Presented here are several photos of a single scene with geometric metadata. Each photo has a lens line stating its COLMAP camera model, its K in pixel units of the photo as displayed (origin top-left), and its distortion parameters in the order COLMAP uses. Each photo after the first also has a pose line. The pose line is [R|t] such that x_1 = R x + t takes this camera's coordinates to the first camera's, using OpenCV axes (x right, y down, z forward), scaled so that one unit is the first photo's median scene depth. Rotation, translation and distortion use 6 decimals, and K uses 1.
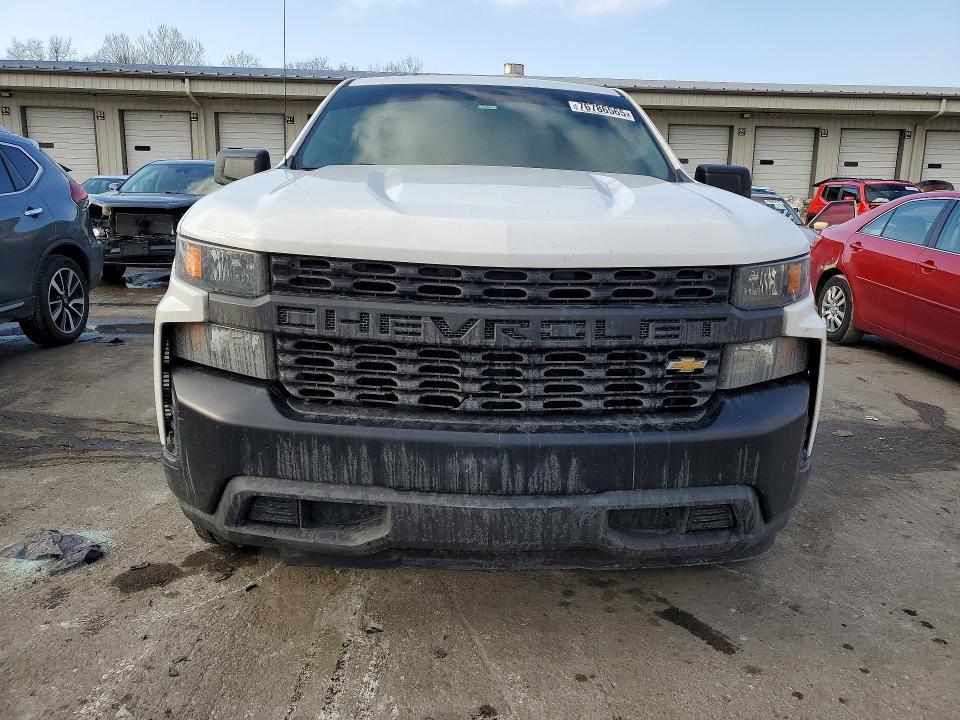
lens RADIAL K [[745.7, 0, 483.1], [0, 745.7, 356.9], [0, 0, 1]] dist [0.043839, -0.043558]
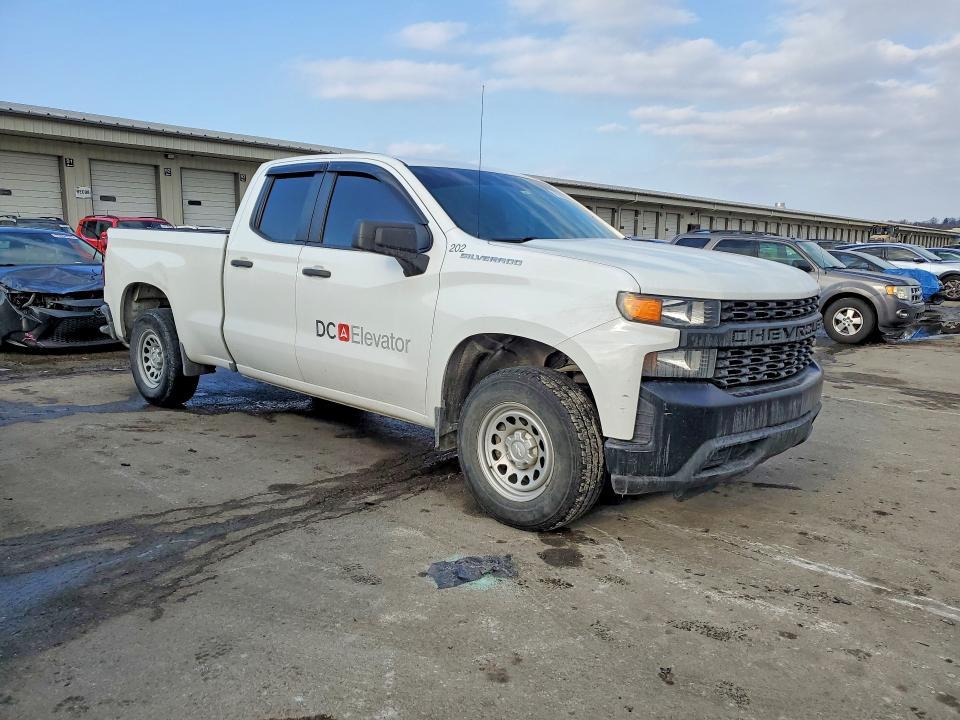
lens RADIAL K [[729.8, 0, 505.2], [0, 729.8, 387.1], [0, 0, 1]] dist [0.003607, 0.001709]
pose [[0.692995, -0.145171, 0.706175, -1.608028], [0.147922, 0.987308, 0.057804, -0.100901], [-0.705604, 0.064401, 0.705673, 0.185829]]
